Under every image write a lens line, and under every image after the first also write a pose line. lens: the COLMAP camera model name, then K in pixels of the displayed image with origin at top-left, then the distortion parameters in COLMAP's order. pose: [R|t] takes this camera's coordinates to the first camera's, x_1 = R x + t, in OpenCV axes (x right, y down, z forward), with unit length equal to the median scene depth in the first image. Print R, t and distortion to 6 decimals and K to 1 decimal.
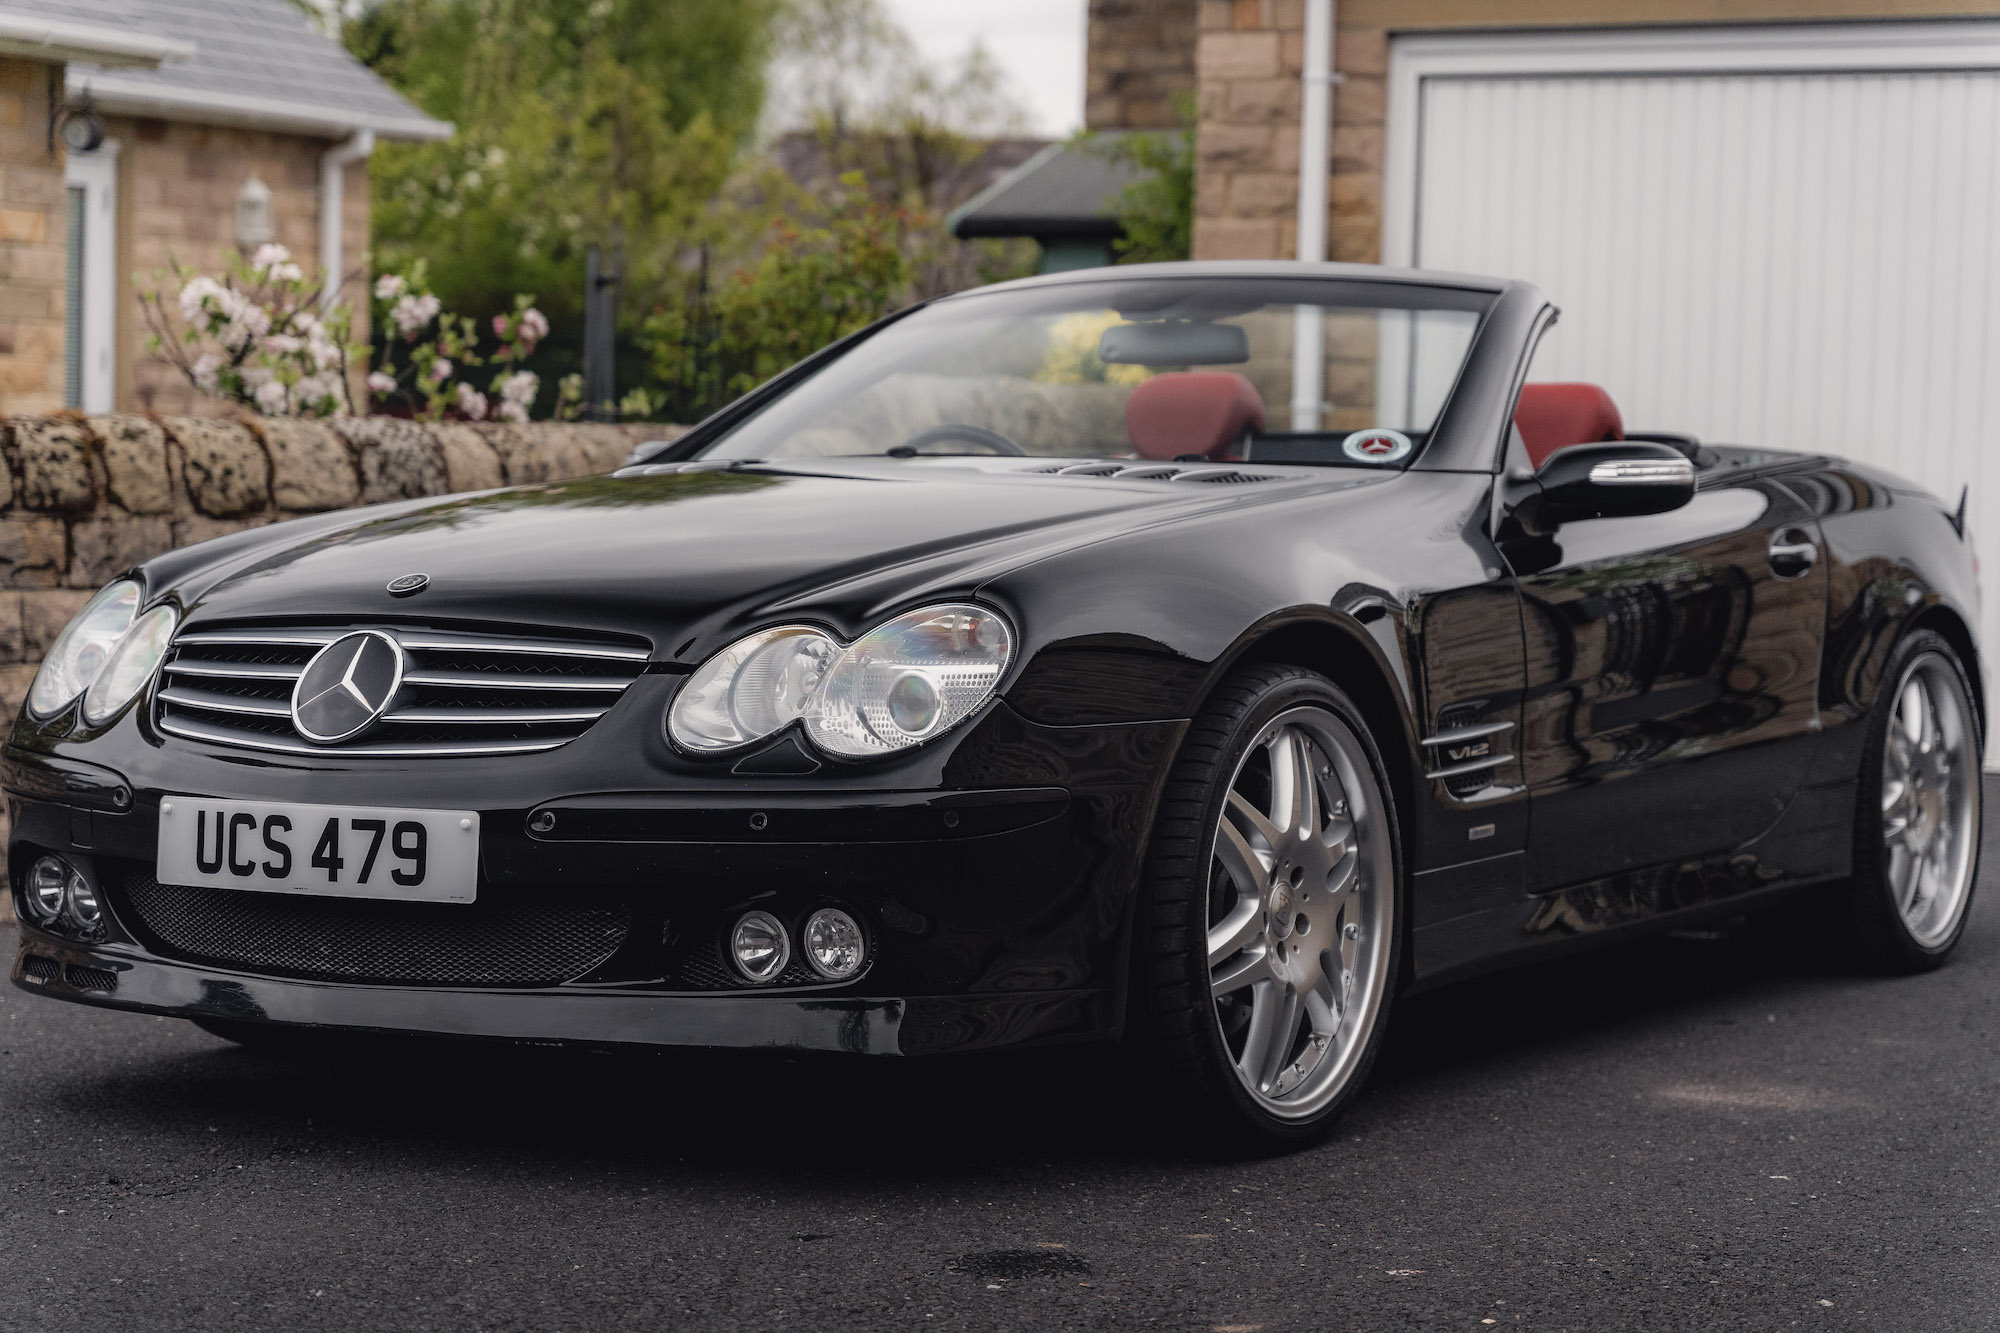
lens RADIAL K [[3818.0, 0, 1011.3], [0, 3818.0, 662.9], [0, 0, 1]] dist [0.049811, 0.000000]
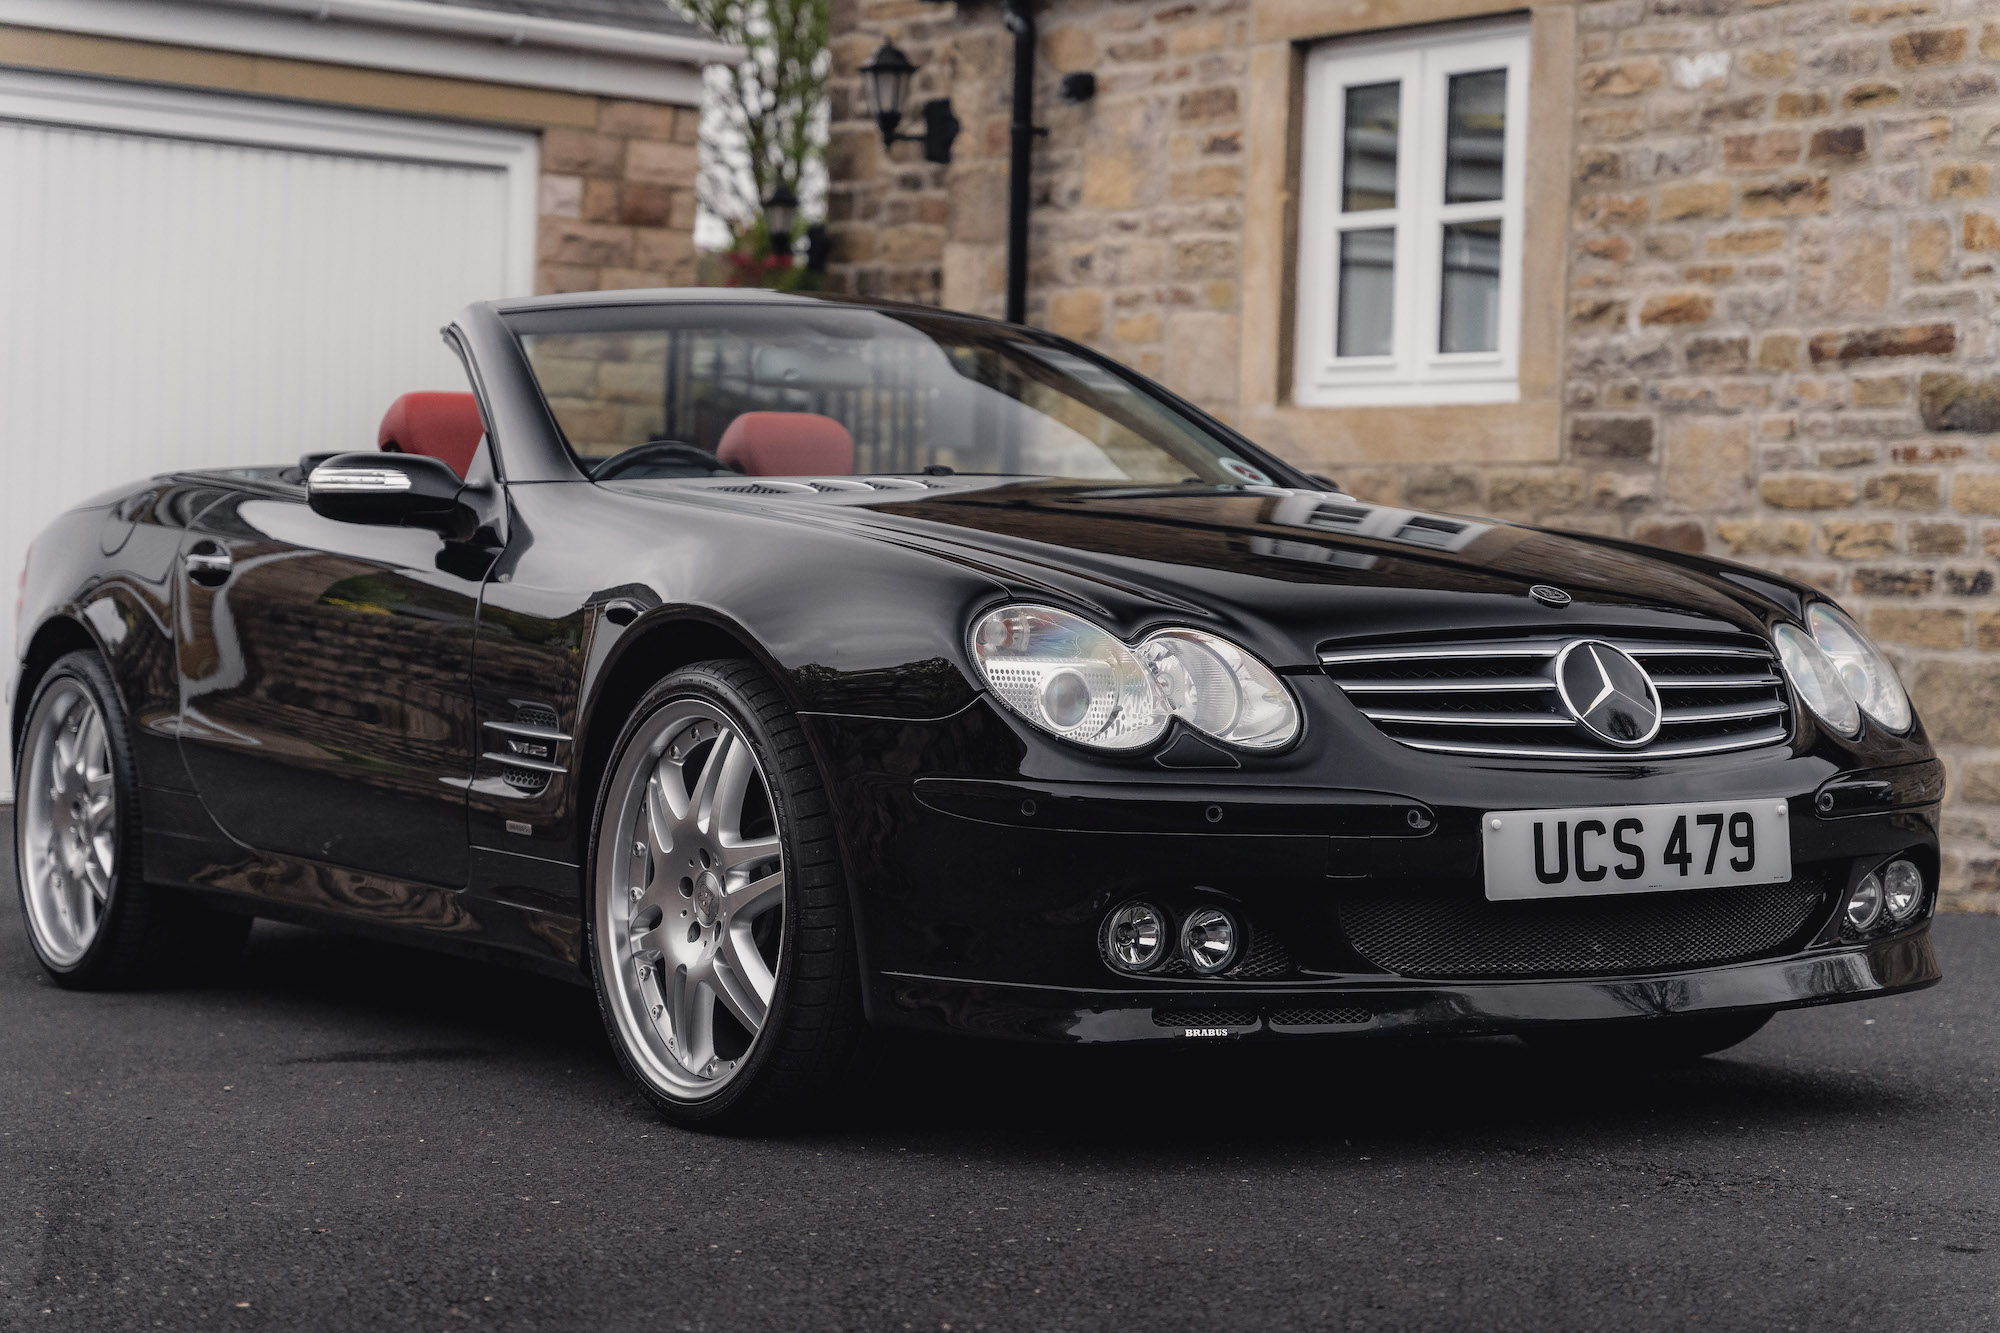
lens RADIAL K [[3818.0, 0, 994.2], [0, 3818.0, 670.4], [0, 0, 1]] dist [0.049811, 0.000000]
pose [[0.456783, -0.029749, 0.889081, -0.924342], [0.037255, 0.999204, 0.014293, -0.016646], [-0.888798, 0.026594, 0.457527, 0.527098]]
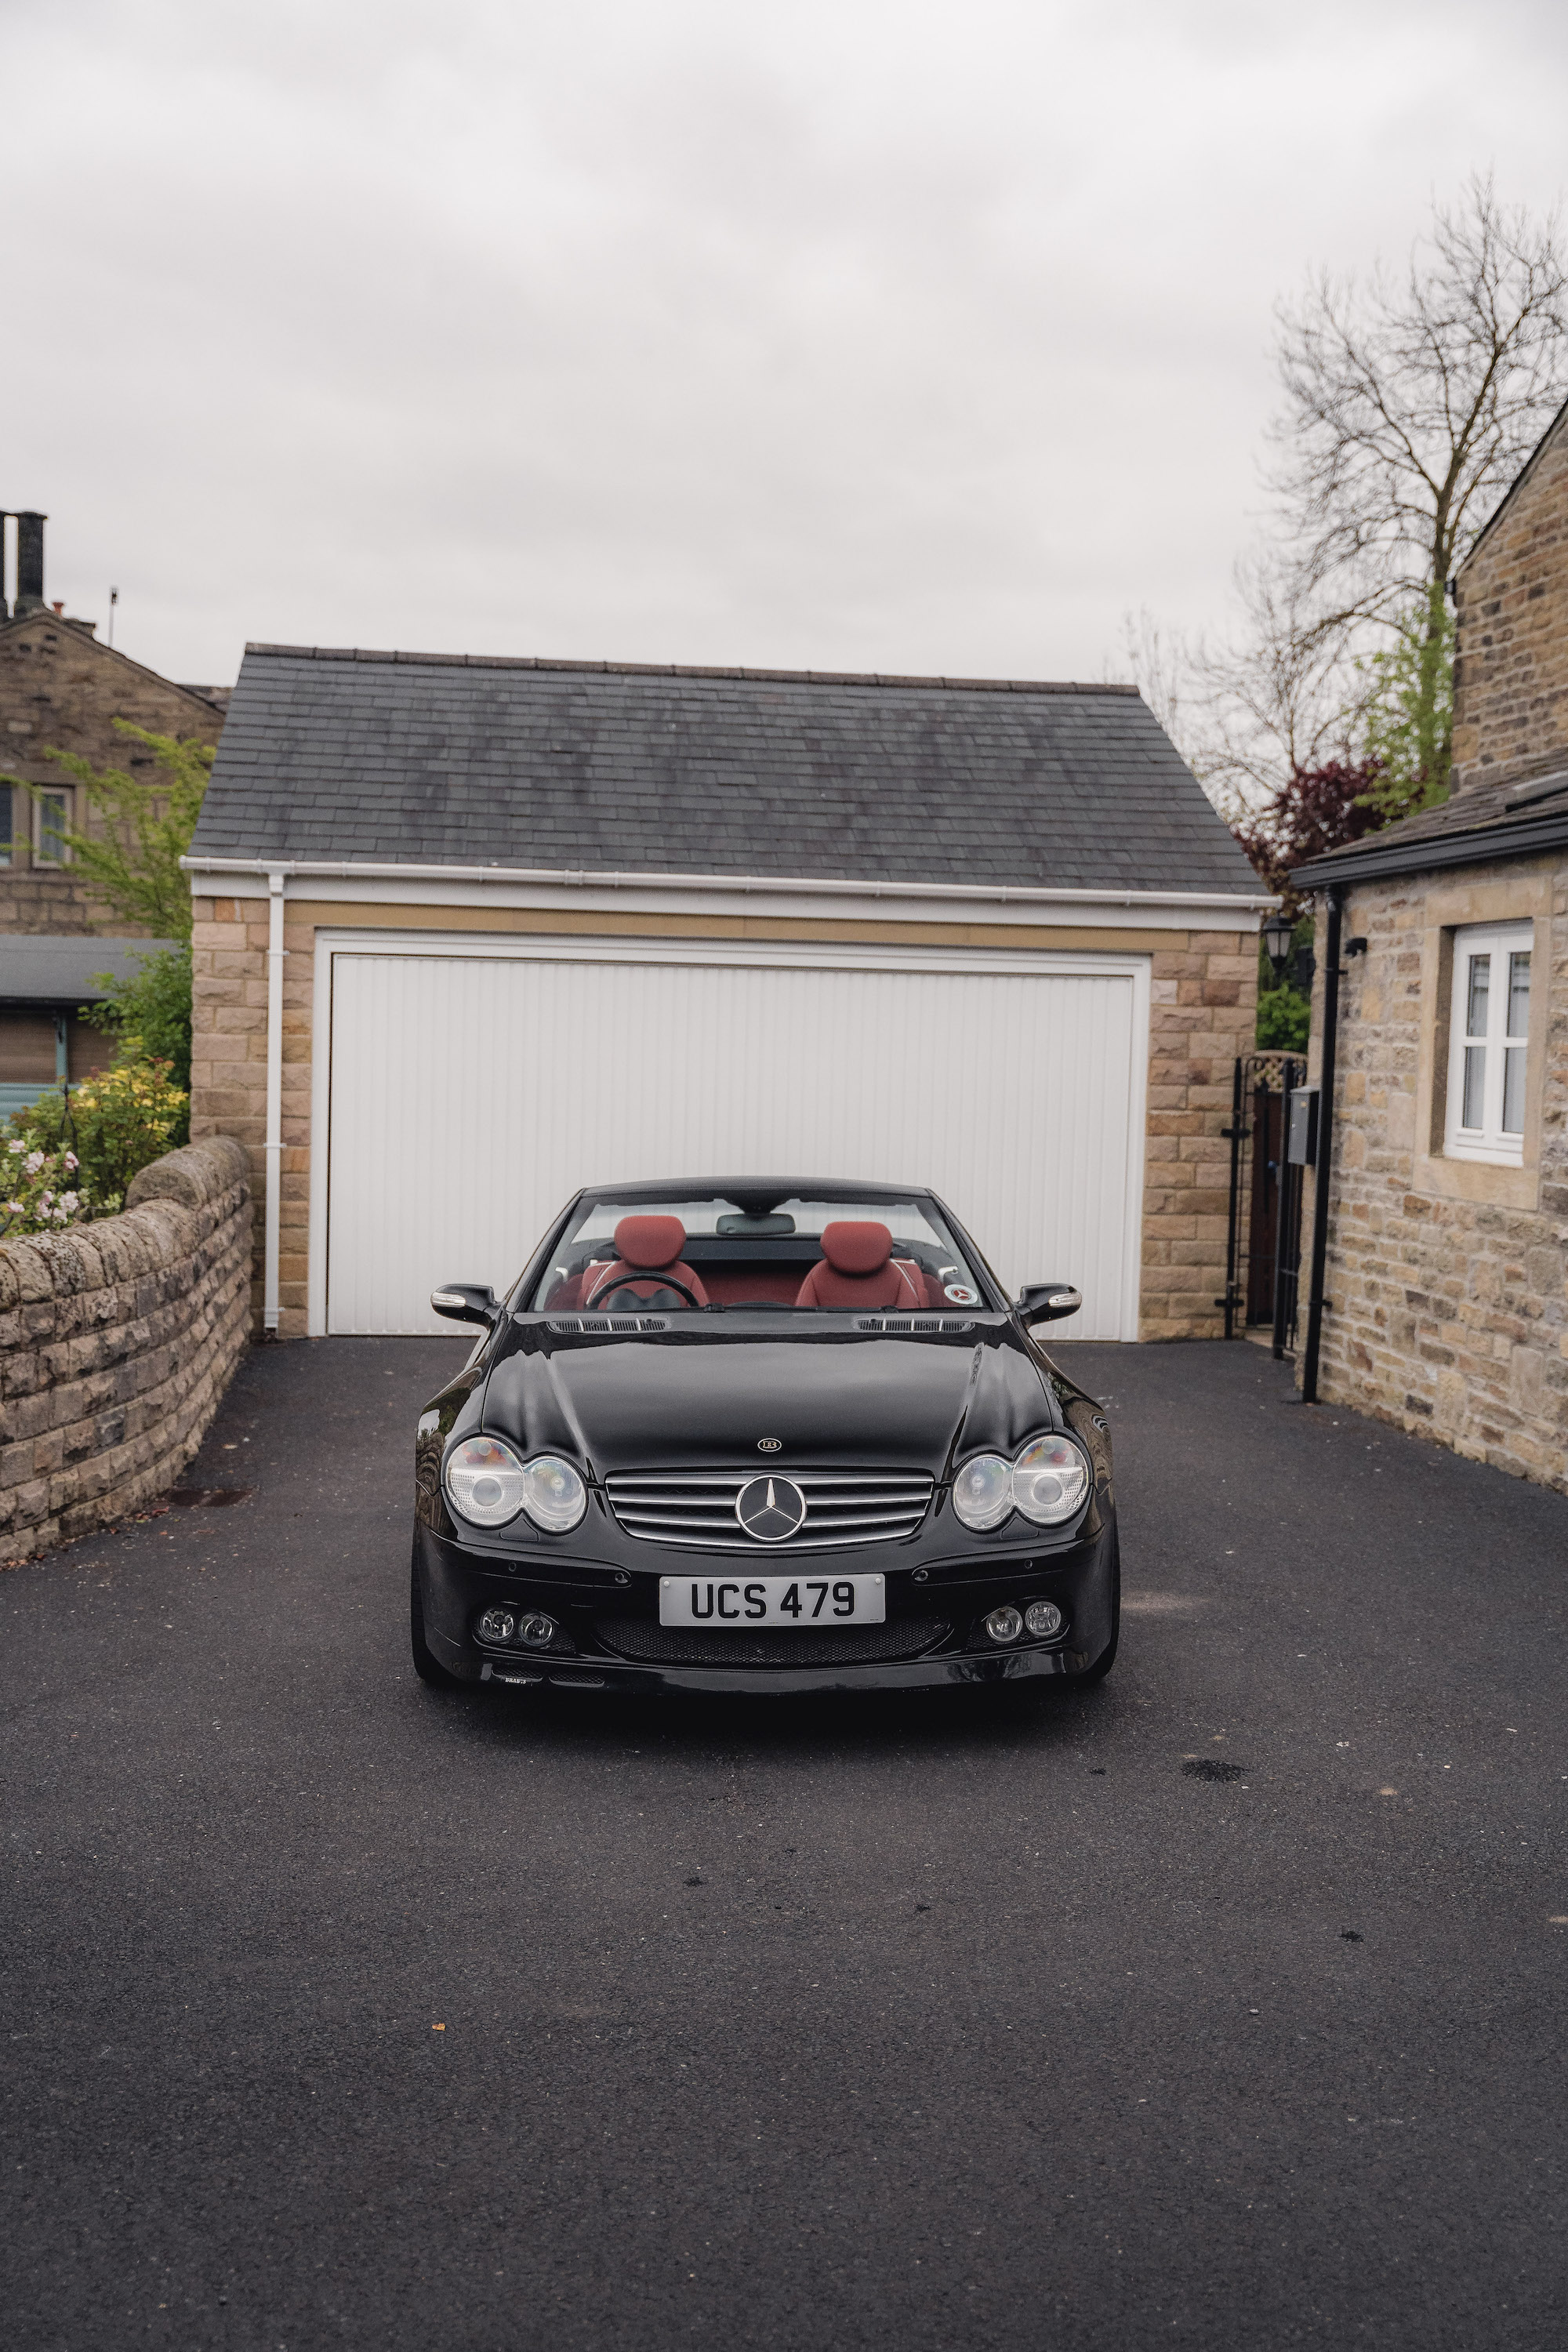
lens RADIAL K [[2289.1, 0, 786.8], [0, 2289.1, 1186.4], [0, 0, 1]] dist [0.007003, 0.000000]
pose [[0.840496, -0.035050, 0.540682, -0.597679], [0.028479, 0.999384, 0.020513, -0.135226], [-0.541068, -0.001843, 0.840977, 0.049976]]
